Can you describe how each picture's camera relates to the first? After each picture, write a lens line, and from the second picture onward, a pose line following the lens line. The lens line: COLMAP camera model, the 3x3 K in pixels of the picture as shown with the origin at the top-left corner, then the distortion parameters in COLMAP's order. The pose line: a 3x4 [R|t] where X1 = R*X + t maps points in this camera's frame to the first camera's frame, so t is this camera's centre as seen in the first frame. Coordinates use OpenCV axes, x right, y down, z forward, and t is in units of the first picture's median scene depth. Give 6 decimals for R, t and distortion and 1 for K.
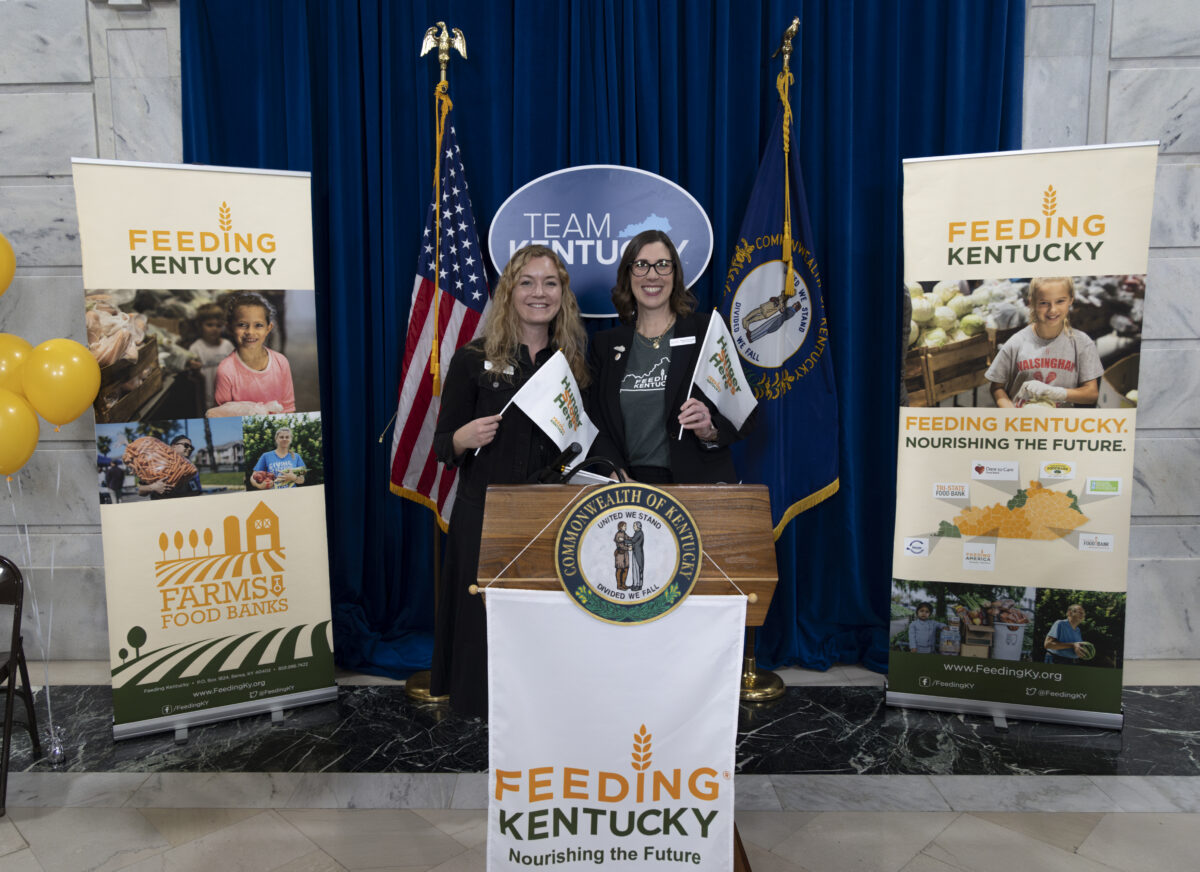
lens RADIAL K [[920.3, 0, 543.0], [0, 920.3, 439.7], [0, 0, 1]] dist [0.006986, -0.008589]
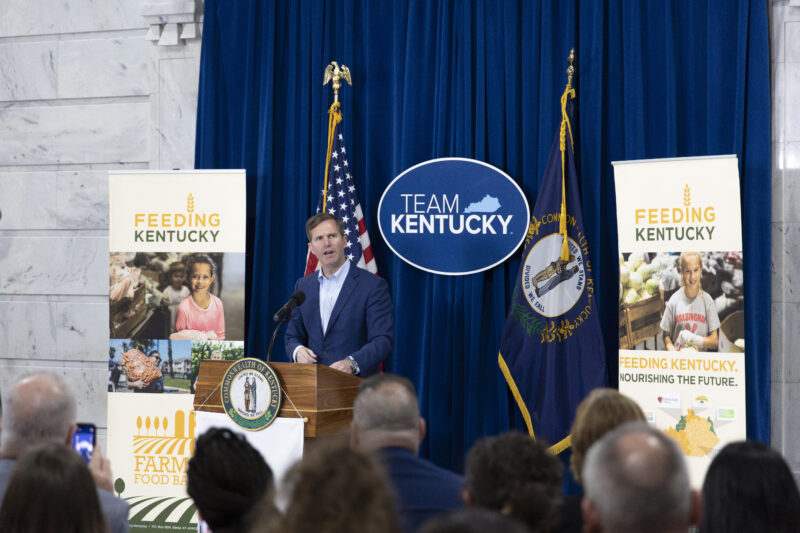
lens RADIAL K [[2289.3, 0, 400.0], [0, 2289.3, 266.5], [0, 0, 1]] dist [0.031595, 0.880671]
pose [[0.862044, 0.015694, -0.506591, 1.756723], [-0.076391, 0.992125, -0.099255, 0.190566], [0.501044, 0.124261, 0.856454, -1.905007]]
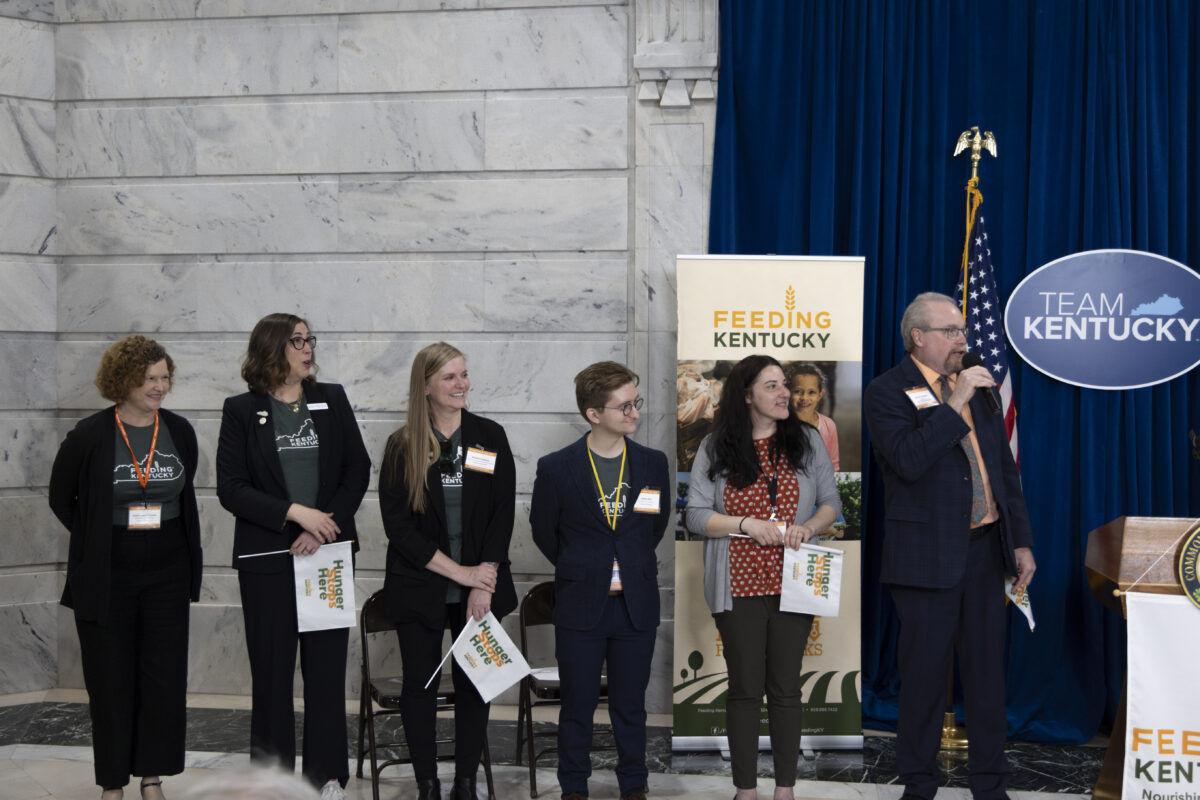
lens RADIAL K [[1401.5, 0, 594.2], [0, 1401.5, 408.4], [0, 0, 1]] dist [0.002415, 0.024993]
pose [[0.992871, 0.020413, -0.117433, -0.374675], [-0.031812, 0.994870, -0.096029, 0.069941], [0.114871, 0.099081, 0.988427, -0.732990]]
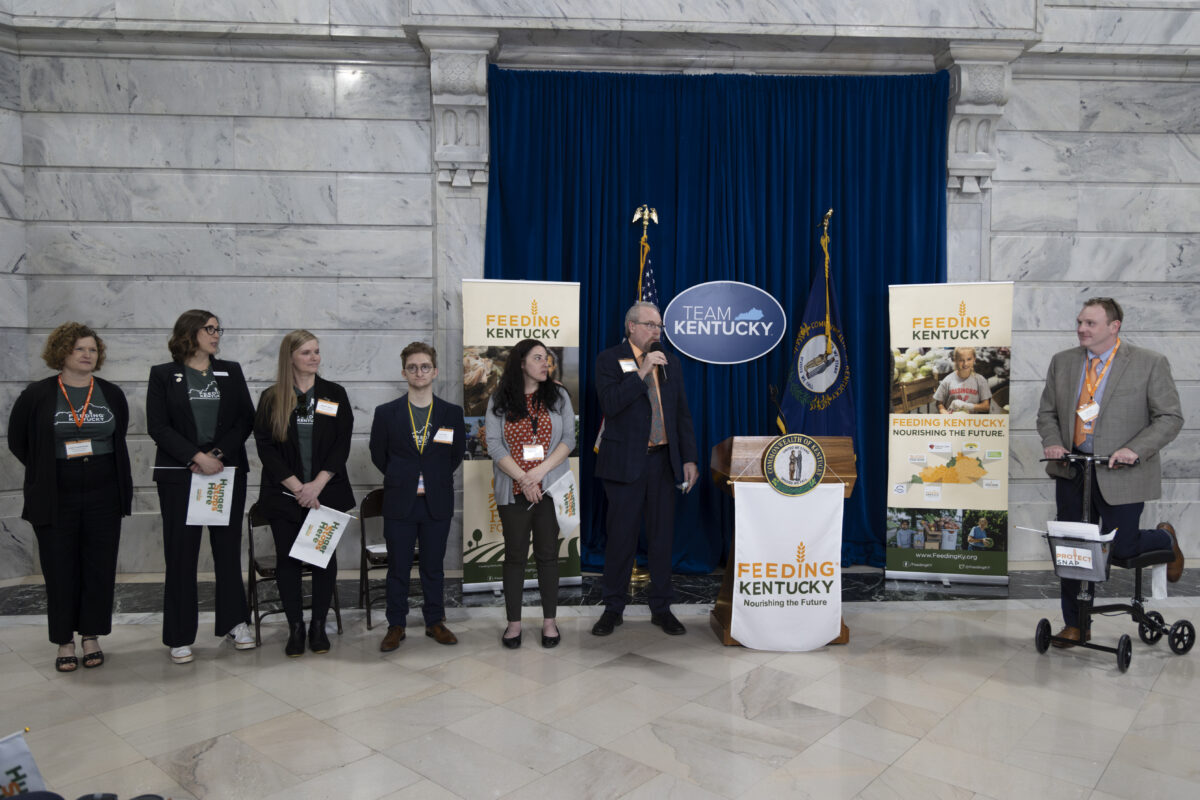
lens RADIAL K [[825.1, 0, 600.0], [0, 825.1, 400.0], [0, 0, 1]] dist [0.001999, 0.001926]
pose [[0.996074, 0.009888, 0.087970, -0.353099], [-0.002478, 0.996467, -0.083950, 0.080271], [-0.088489, 0.083402, 0.992579, -0.627385]]
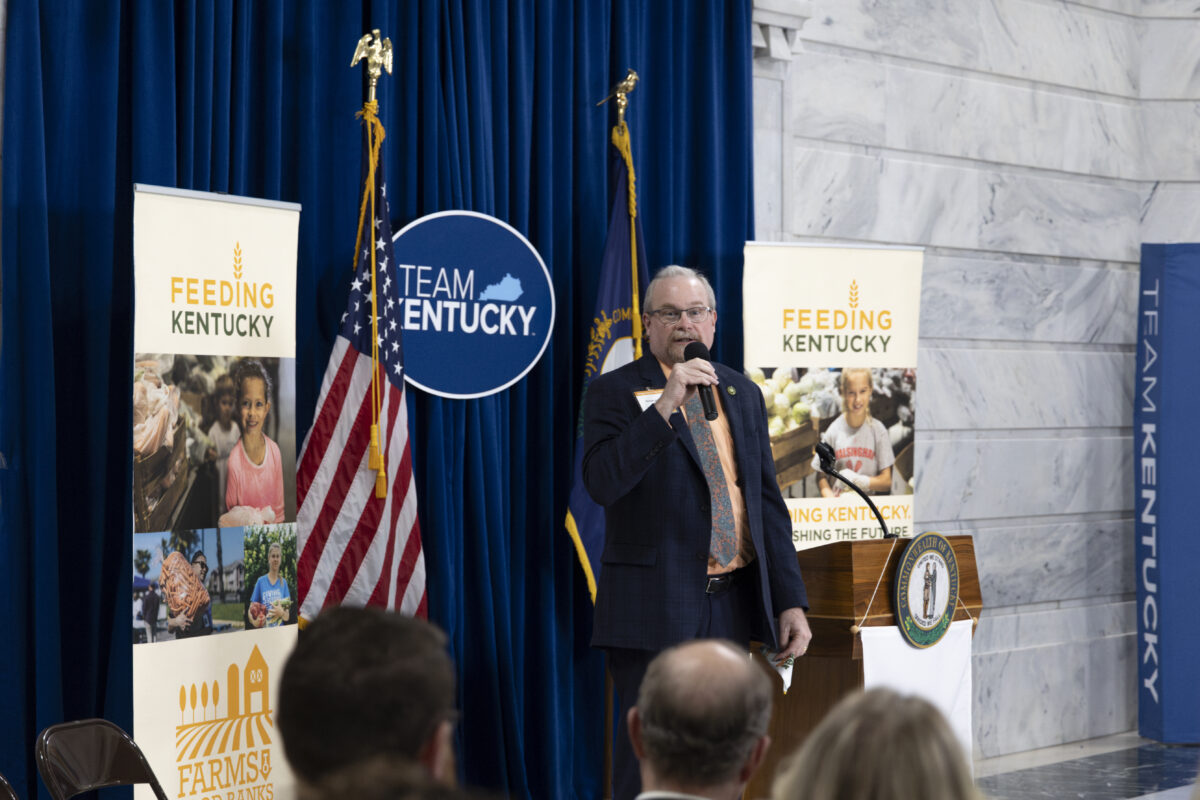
lens RADIAL K [[2745.4, 0, 600.6], [0, 2745.4, 380.7], [0, 0, 1]] dist [-0.004254, 0.044732]
pose [[0.609508, 0.019771, 0.792534, -1.916879], [0.085041, 0.992290, -0.090156, 0.082624], [-0.788206, 0.122348, 0.603127, -0.571693]]
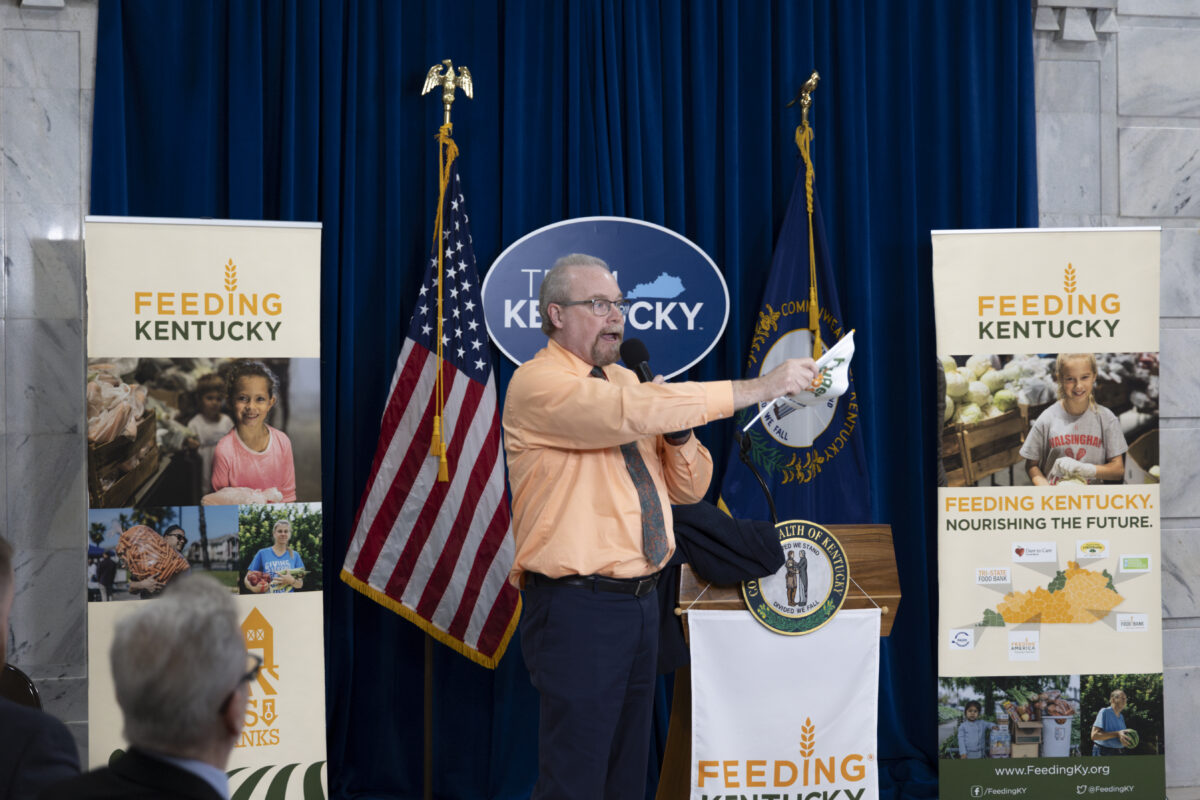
lens RADIAL K [[2634.7, 0, 600.0], [0, 2634.7, 380.8], [0, 0, 1]] dist [0.047039, -0.216105]
pose [[0.947241, 0.005219, 0.320480, -0.803076], [0.035722, 0.991920, -0.121735, 0.172007], [-0.318526, 0.126761, 0.939400, -1.429613]]
